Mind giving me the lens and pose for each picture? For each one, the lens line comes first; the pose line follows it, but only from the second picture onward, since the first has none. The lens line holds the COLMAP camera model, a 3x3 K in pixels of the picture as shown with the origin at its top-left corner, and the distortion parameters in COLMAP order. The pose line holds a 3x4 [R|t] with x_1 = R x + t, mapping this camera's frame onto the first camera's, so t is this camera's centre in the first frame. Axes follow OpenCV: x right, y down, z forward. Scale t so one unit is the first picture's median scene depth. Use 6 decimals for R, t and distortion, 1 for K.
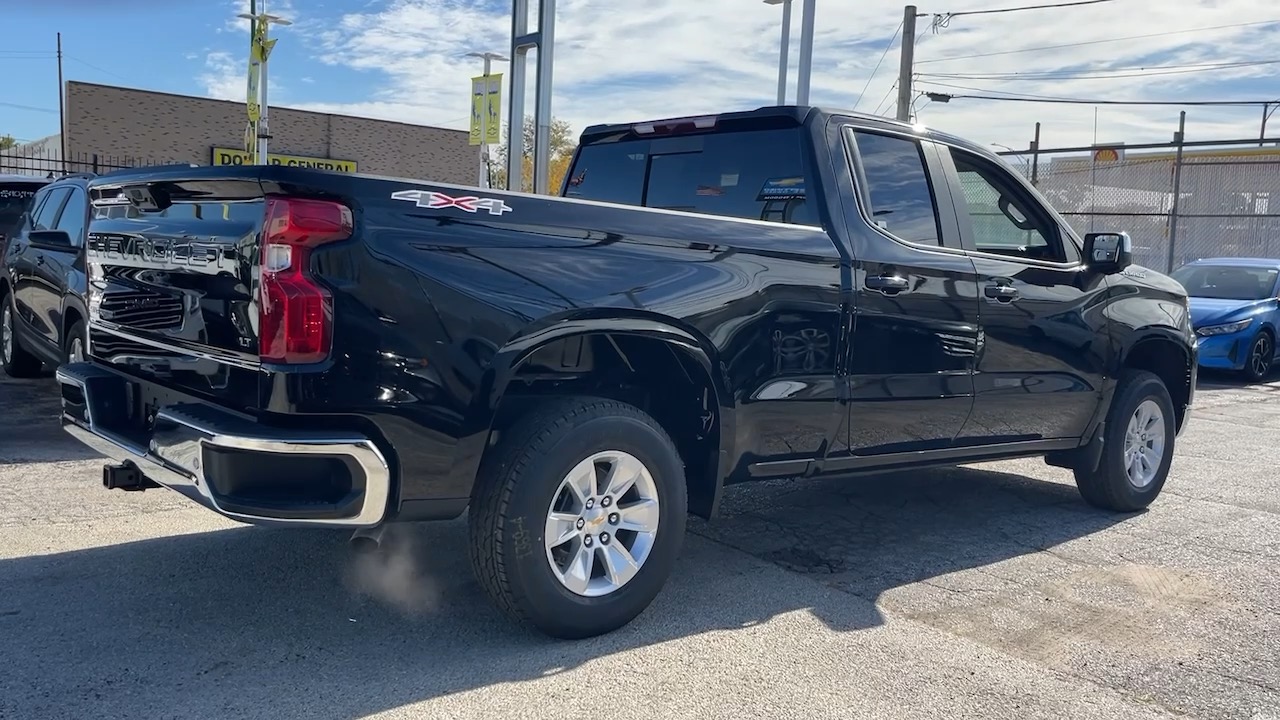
lens RADIAL K [[1125.7, 0, 640.0], [0, 1125.7, 360.0], [0, 0, 1]] dist [0.040228, -0.018412]
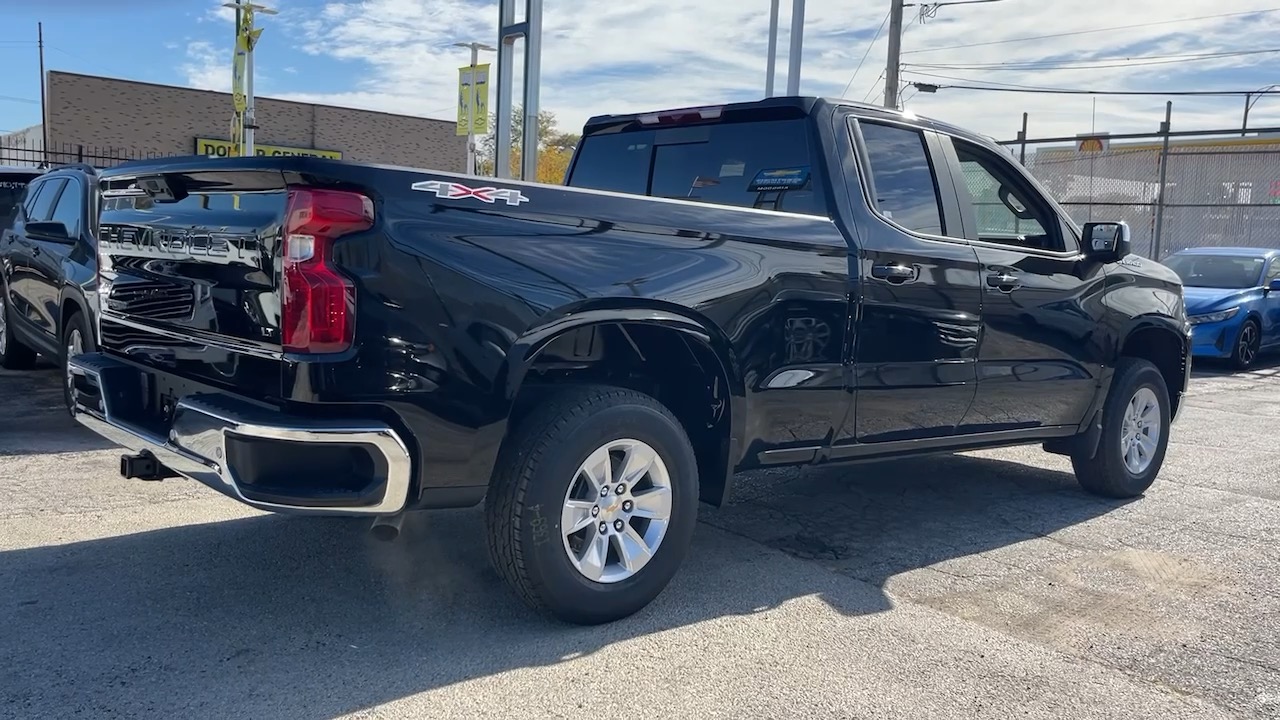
lens RADIAL K [[1125.7, 0, 640.0], [0, 1125.7, 360.0], [0, 0, 1]] dist [0.040228, -0.018412]
pose [[0.999904, -0.003230, 0.013454, -0.019671], [0.003118, 0.999960, 0.008325, 0.001113], [-0.013481, -0.008282, 0.999875, -0.007342]]
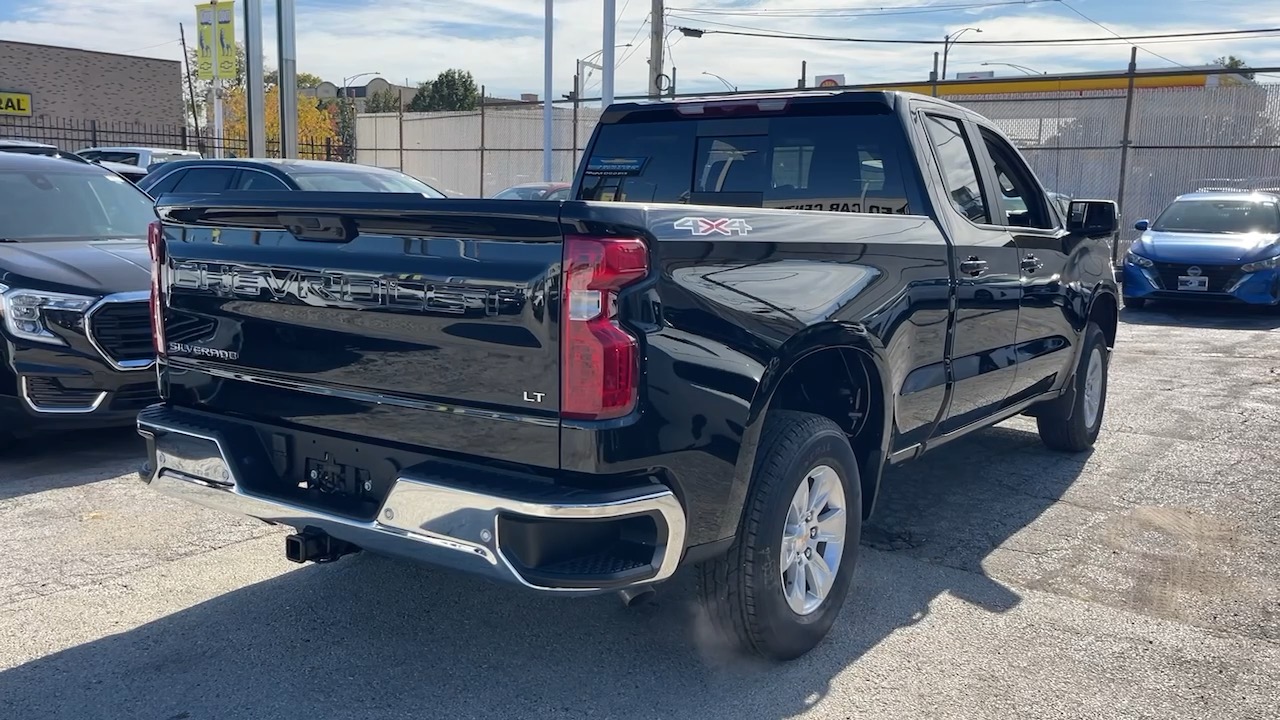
lens RADIAL K [[1125.7, 0, 640.0], [0, 1125.7, 360.0], [0, 0, 1]] dist [0.040228, -0.018412]
pose [[0.965106, -0.068408, 0.252765, -0.315771], [0.052154, 0.996150, 0.070463, -0.066727], [-0.256612, -0.054821, 0.964958, 0.075389]]
